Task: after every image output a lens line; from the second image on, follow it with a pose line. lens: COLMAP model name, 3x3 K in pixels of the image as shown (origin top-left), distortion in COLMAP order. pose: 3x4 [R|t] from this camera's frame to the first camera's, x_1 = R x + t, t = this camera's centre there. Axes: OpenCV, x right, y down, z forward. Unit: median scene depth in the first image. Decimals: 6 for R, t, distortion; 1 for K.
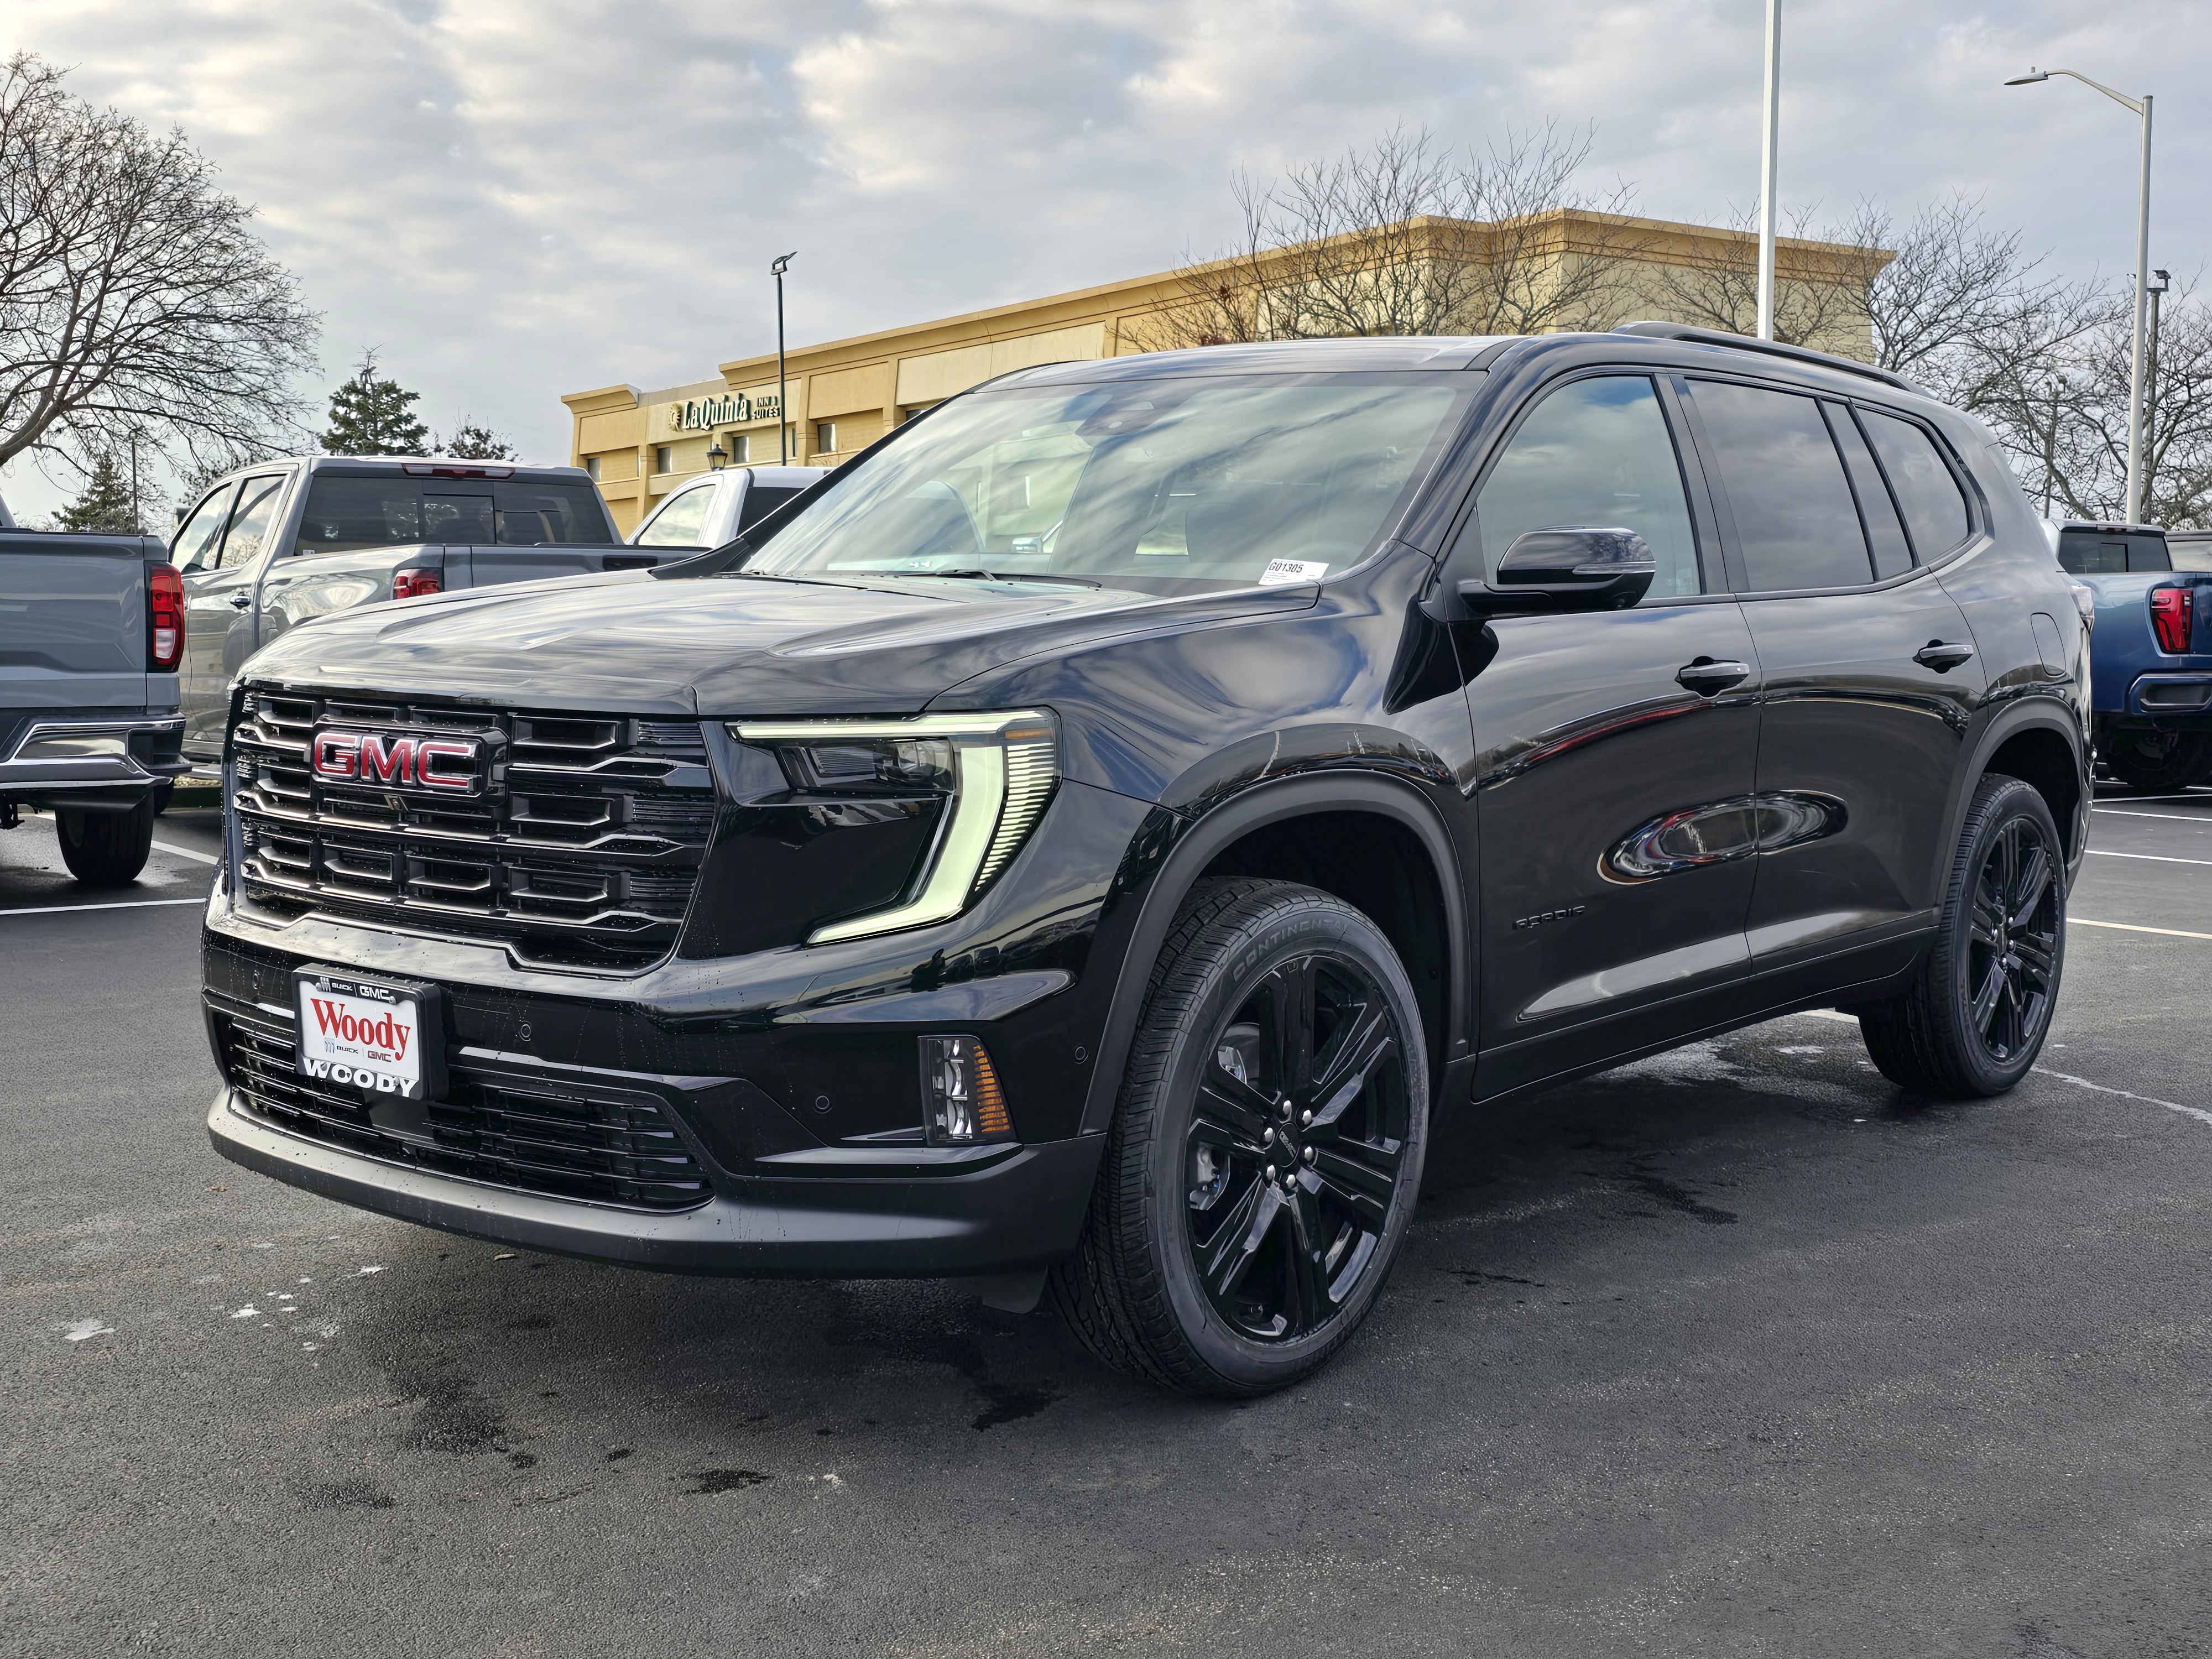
lens RADIAL K [[3608.5, 0, 1110.7], [0, 3608.5, 895.0], [0, 0, 1]] dist [0.332468, -1.637632]
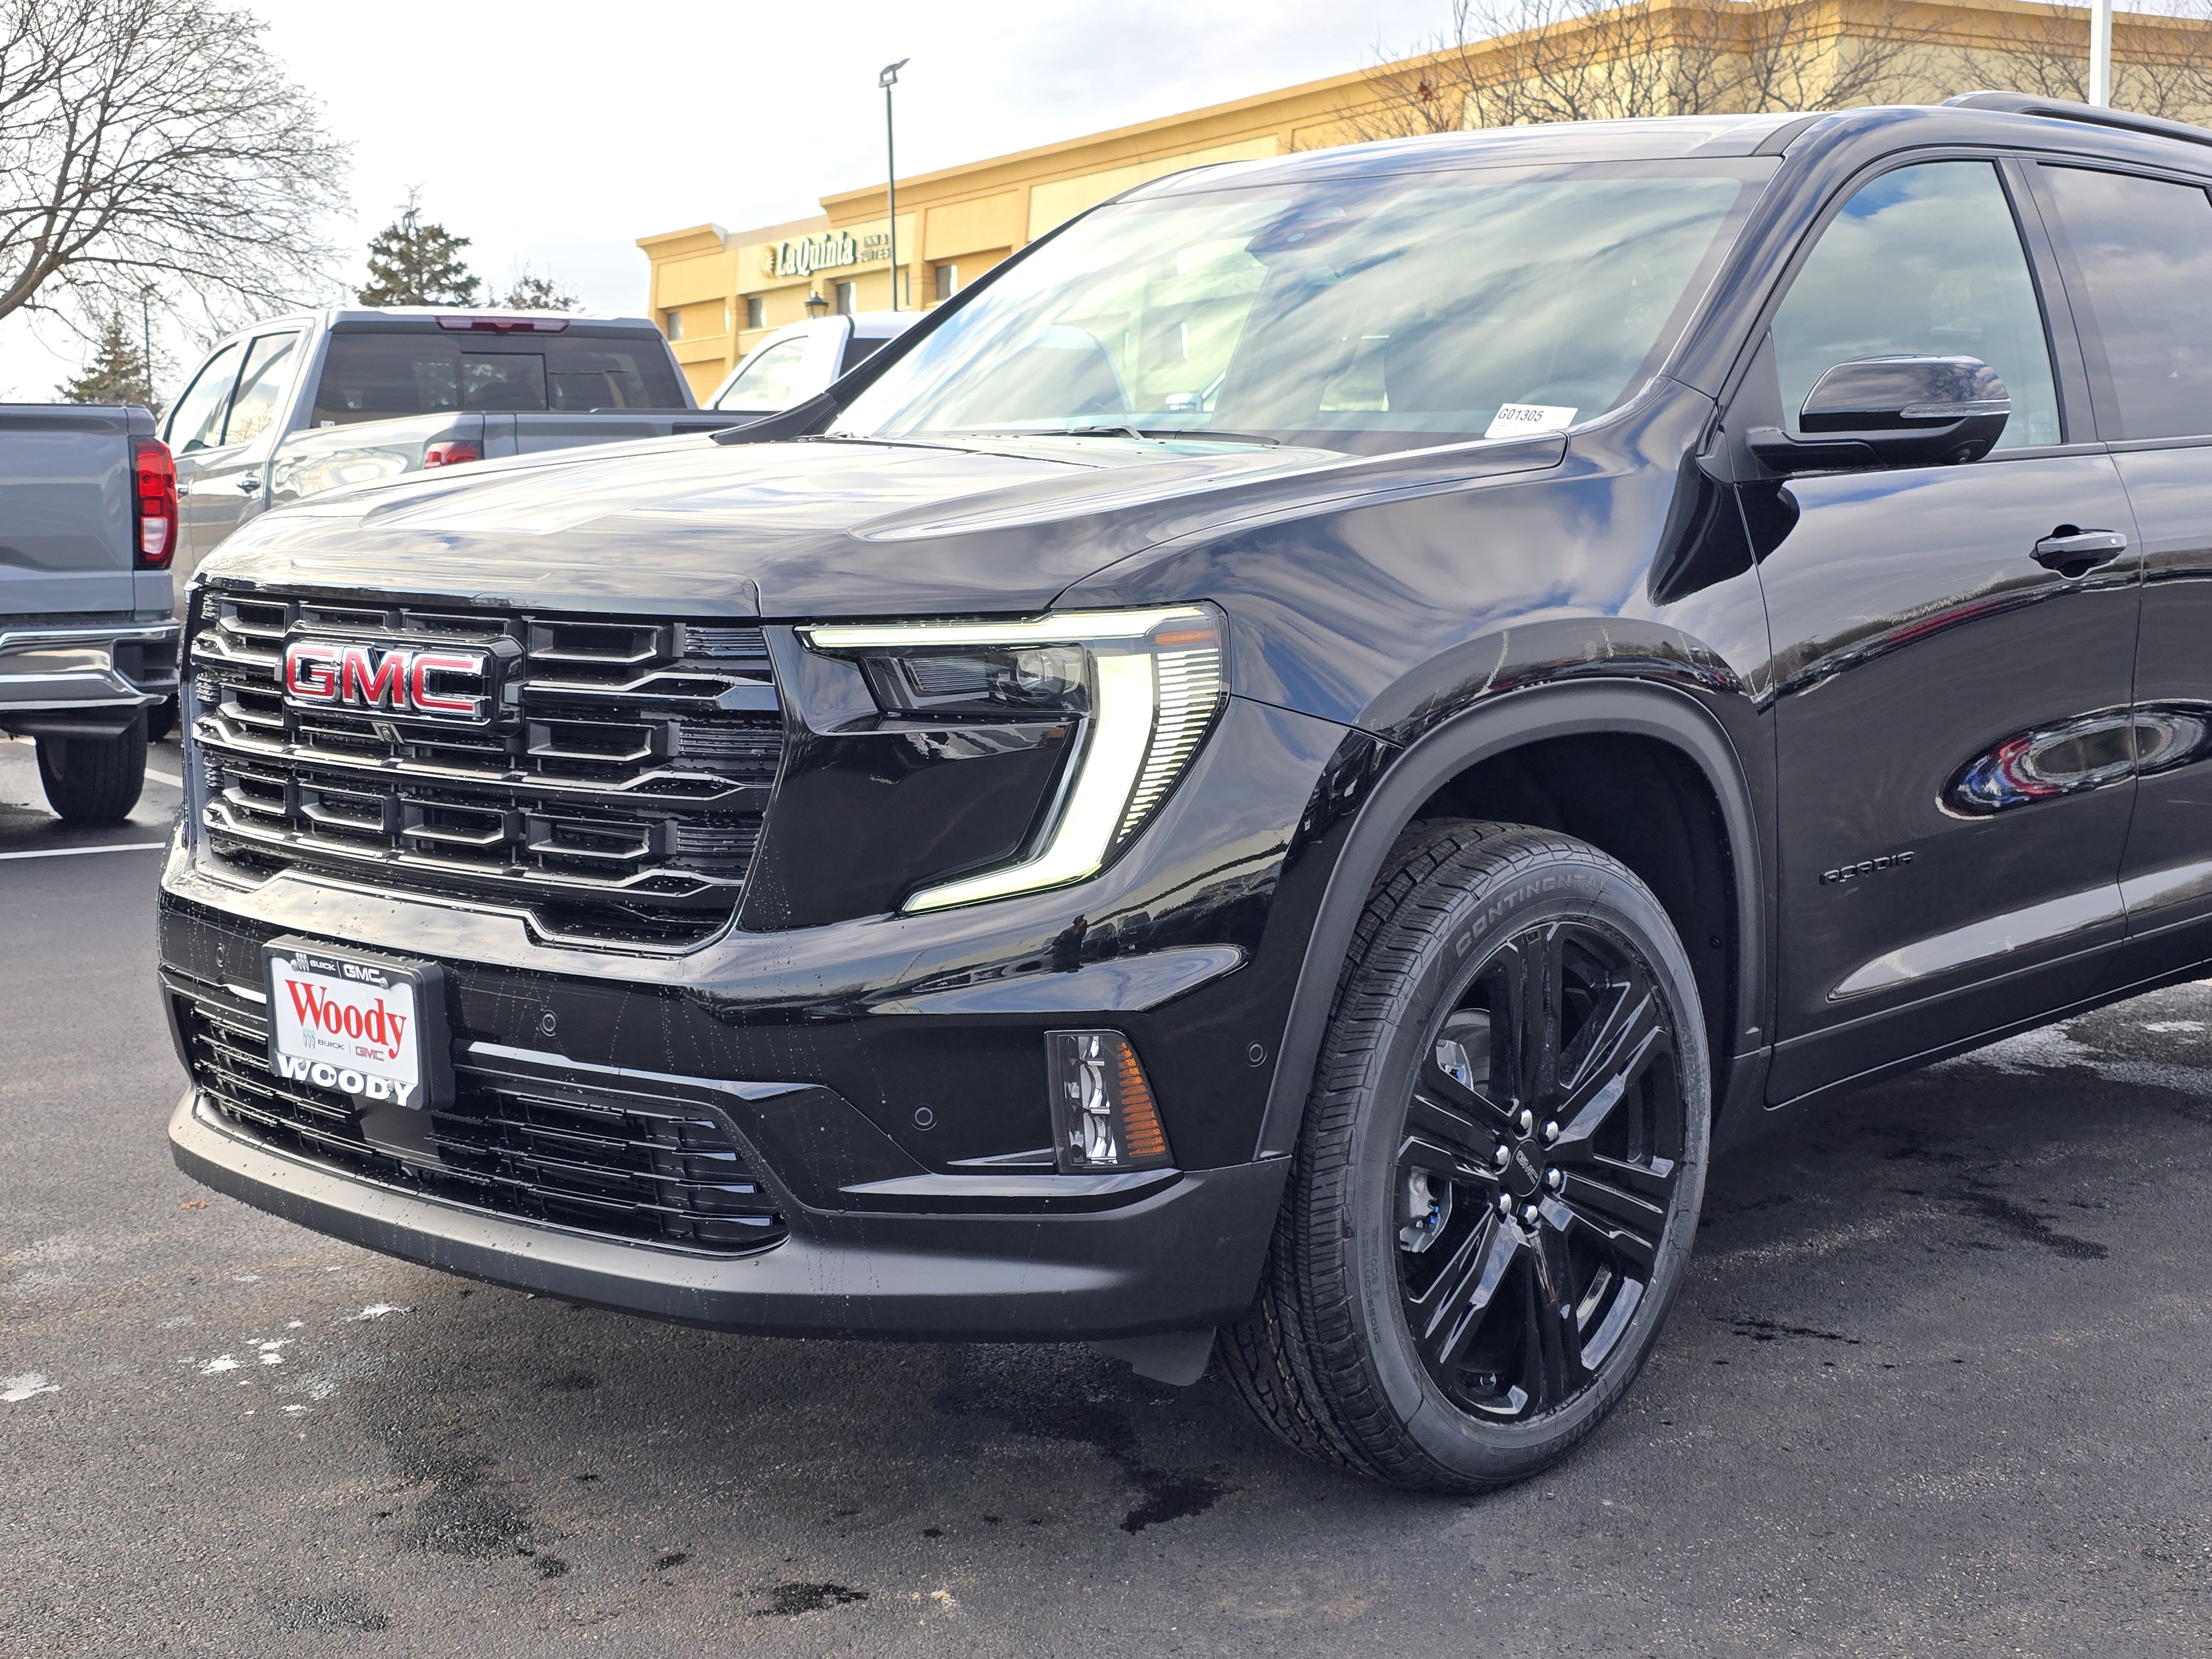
lens RADIAL K [[4050.8, 0, 1052.6], [0, 4050.8, 934.4], [0, 0, 1]] dist [0.319137, -1.735821]
pose [[0.998385, -0.005681, -0.056526, -0.002552], [0.007375, 0.999528, 0.029819, -0.006824], [0.056330, -0.030188, 0.997956, 0.125833]]
